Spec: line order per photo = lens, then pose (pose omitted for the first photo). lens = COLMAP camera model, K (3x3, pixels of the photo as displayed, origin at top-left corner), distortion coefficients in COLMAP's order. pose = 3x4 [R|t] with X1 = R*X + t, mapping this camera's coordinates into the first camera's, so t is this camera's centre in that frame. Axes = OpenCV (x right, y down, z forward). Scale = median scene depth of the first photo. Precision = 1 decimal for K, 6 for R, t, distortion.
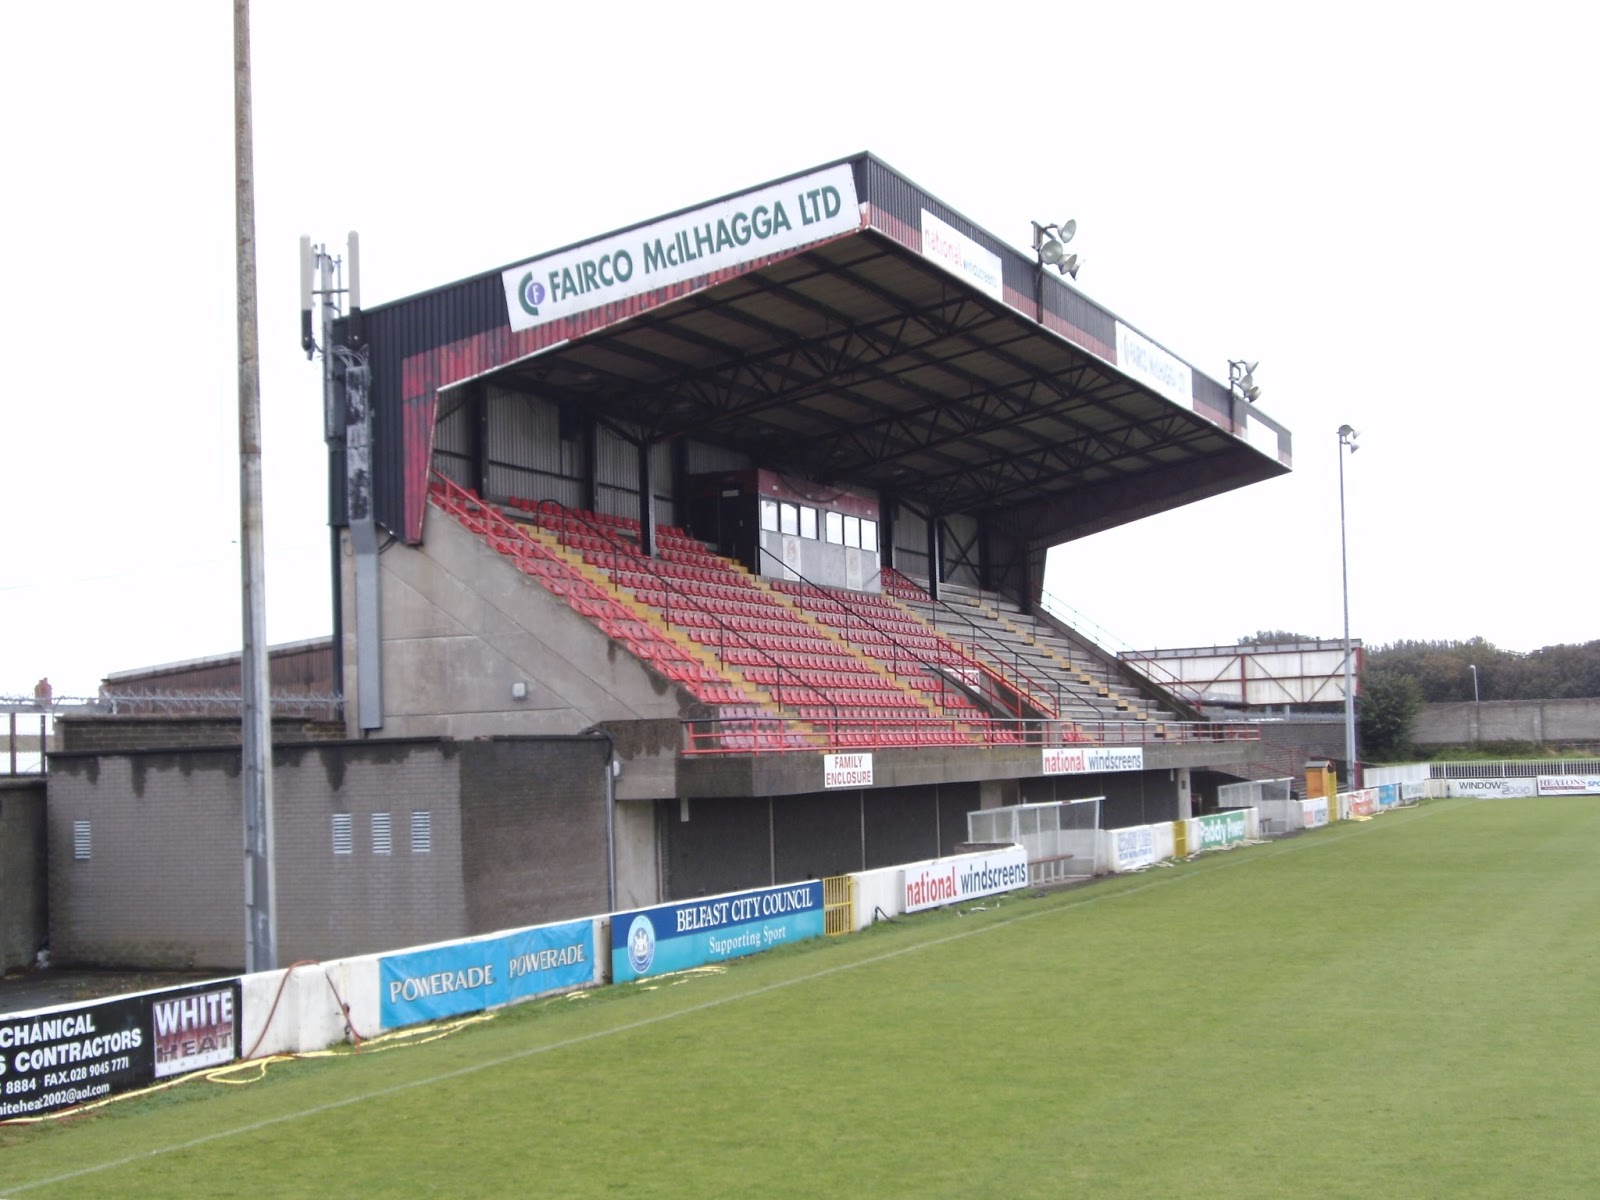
lens RADIAL K [[2211.0, 0, 800.0], [0, 2211.0, 600.0], [0, 0, 1]] dist [0.000944, -0.000045]
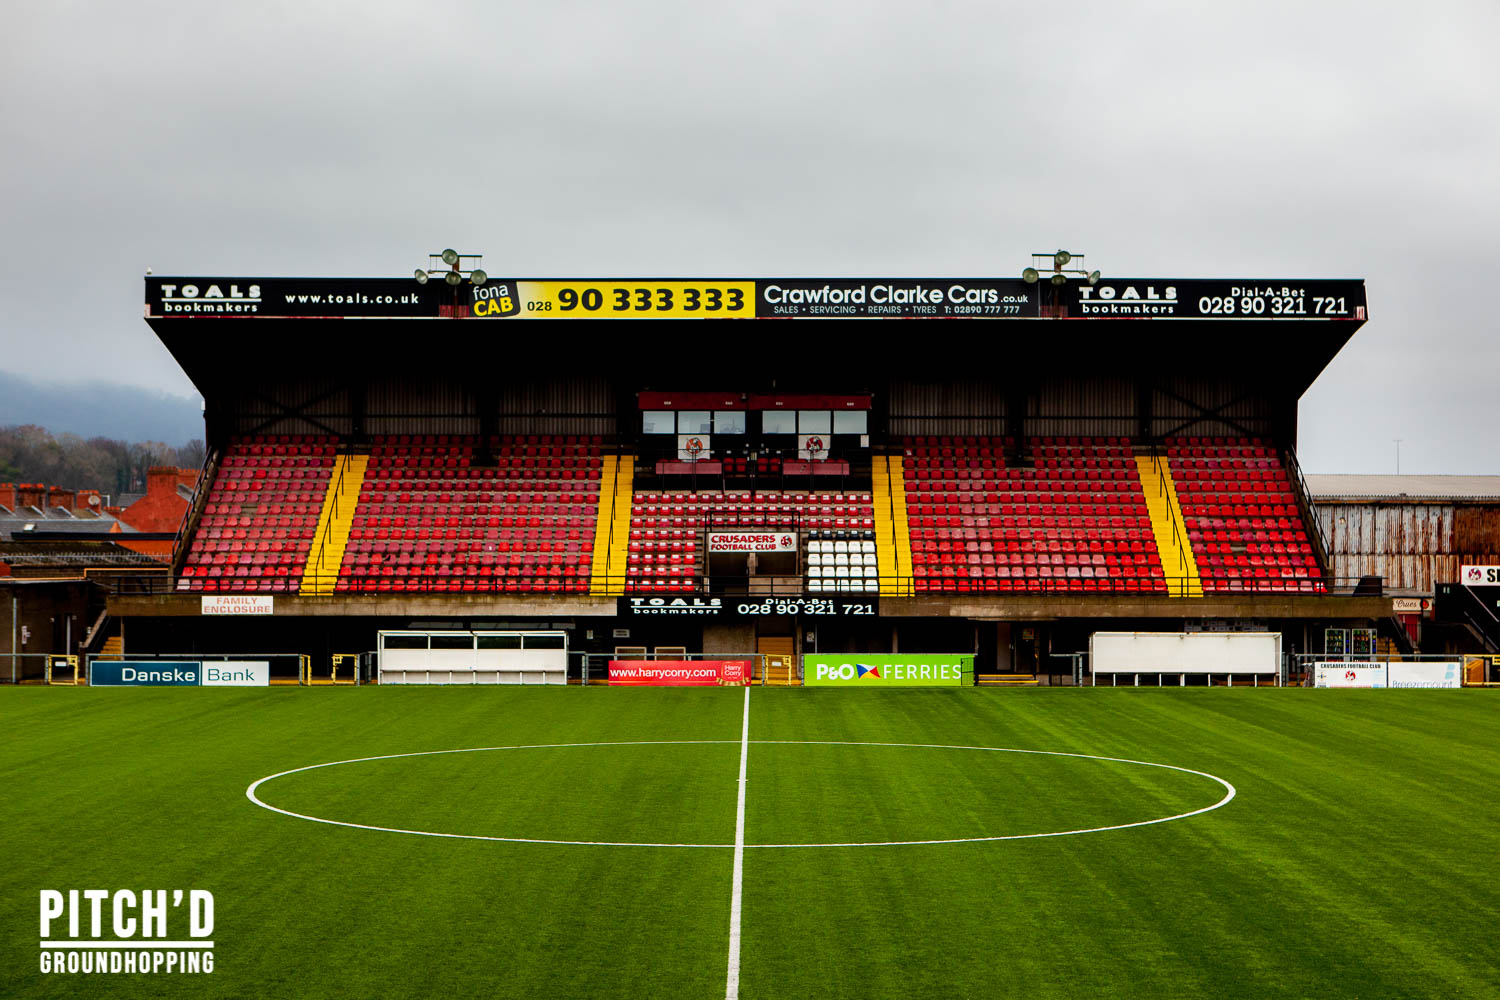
lens RADIAL K [[2258.1, 0, 754.3], [0, 2258.1, 465.2], [0, 0, 1]] dist [0.028116, 0.100868]
pose [[0.393858, -0.004491, -0.919160, 1.604477], [0.052525, 0.998464, 0.017628, -0.039953], [0.917669, -0.055221, 0.393489, 0.574105]]
